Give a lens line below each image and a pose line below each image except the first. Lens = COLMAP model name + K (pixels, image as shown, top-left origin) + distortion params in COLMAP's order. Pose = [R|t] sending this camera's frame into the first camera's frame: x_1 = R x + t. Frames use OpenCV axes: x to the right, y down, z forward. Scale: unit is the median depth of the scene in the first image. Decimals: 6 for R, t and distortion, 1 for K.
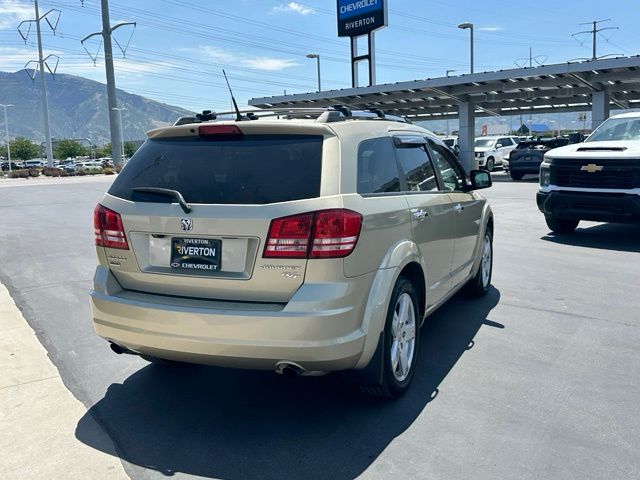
lens RADIAL K [[647.7, 0, 314.6], [0, 647.7, 233.7], [0, 0, 1]] dist [0.053935, 0.000000]
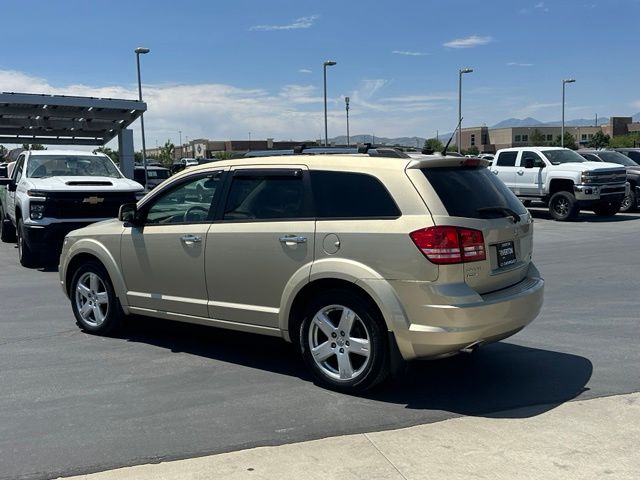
lens RADIAL K [[647.7, 0, 318.3], [0, 647.7, 242.3], [0, 0, 1]] dist [0.053935, 0.000000]
pose [[0.212361, -0.085444, 0.973449, -1.377007], [0.129786, 0.989811, 0.058567, -0.106975], [-0.968534, 0.113903, 0.221287, 0.935725]]
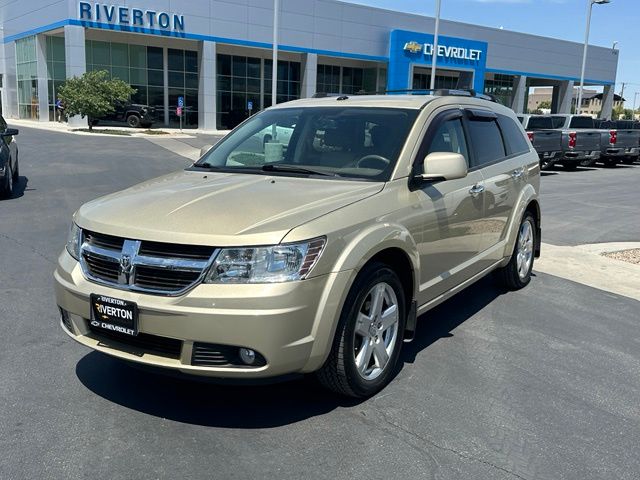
lens RADIAL K [[647.7, 0, 319.5], [0, 647.7, 234.5], [0, 0, 1]] dist [0.053935, 0.000000]
pose [[-0.990301, -0.016941, 0.137900, -0.009300], [0.022722, 0.959428, 0.281037, -0.321131], [-0.137066, 0.281444, -0.949738, 2.639342]]
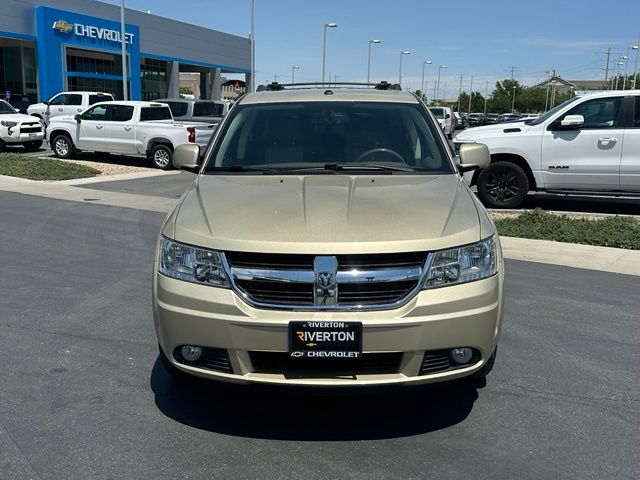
lens RADIAL K [[647.7, 0, 317.6], [0, 647.7, 234.4], [0, 0, 1]] dist [0.053935, 0.000000]
pose [[-0.923021, 0.091514, -0.373709, 0.596263], [-0.027595, 0.953054, 0.301541, -0.336227], [0.383760, 0.288641, -0.877163, 2.540399]]
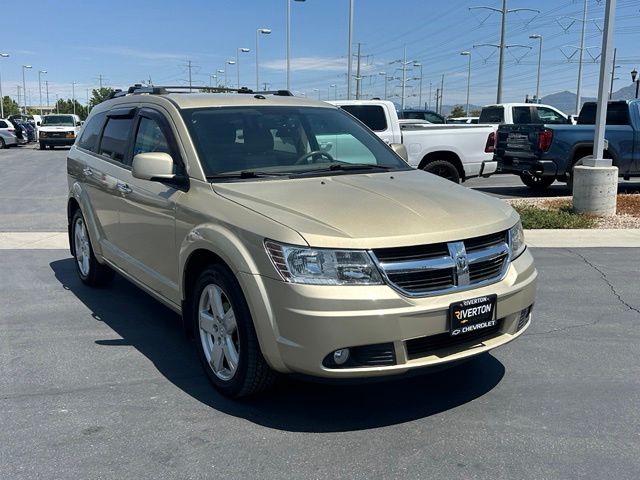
lens RADIAL K [[647.7, 0, 320.0], [0, 647.7, 241.1], [0, 0, 1]] dist [0.053935, 0.000000]
pose [[-0.534995, 0.178407, -0.825803, 1.076236], [-0.086364, 0.960781, 0.263518, -0.296863], [0.840429, 0.212300, -0.498605, 2.183261]]
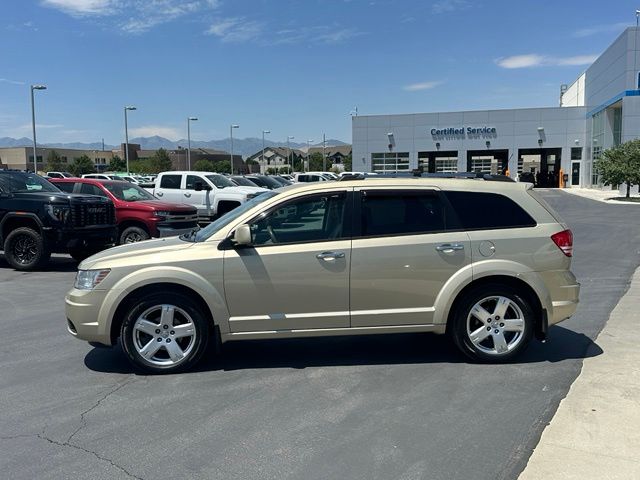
lens RADIAL K [[647.7, 0, 320.5], [0, 647.7, 243.3], [0, 0, 1]] dist [0.053935, 0.000000]
pose [[-0.503791, -0.045849, 0.862608, -1.333491], [0.124275, 0.984355, 0.124901, -0.275324], [-0.854839, 0.170125, -0.490212, 2.198825]]
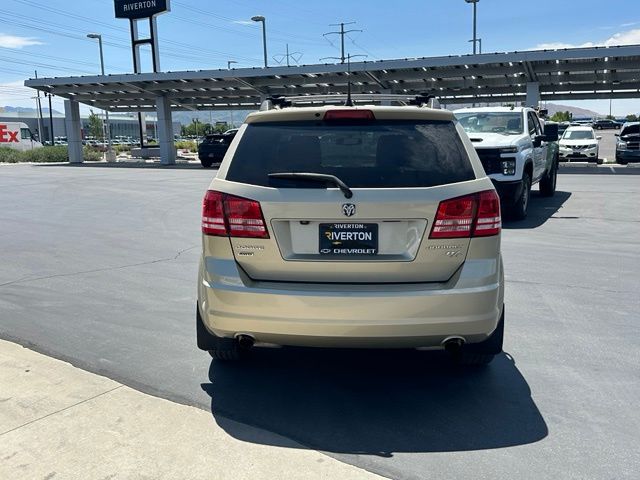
lens RADIAL K [[647.7, 0, 318.4], [0, 647.7, 239.5], [0, 0, 1]] dist [0.053935, 0.000000]
pose [[0.932709, -0.045371, 0.357764, -0.506210], [0.037123, 0.998863, 0.029894, 0.000458], [-0.358713, -0.014601, 0.933334, 0.076559]]
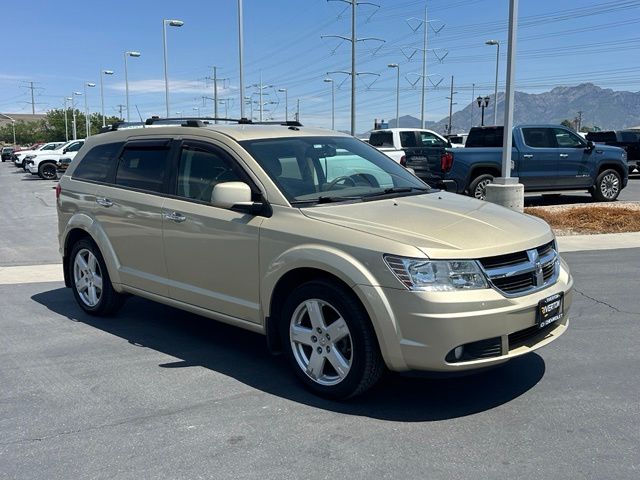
lens RADIAL K [[647.7, 0, 316.6], [0, 647.7, 245.3], [0, 0, 1]] dist [0.053935, 0.000000]
pose [[-0.338769, 0.175373, -0.924381, 1.320207], [-0.090550, 0.971837, 0.217561, -0.285851], [0.936502, 0.157406, -0.313348, 1.927854]]
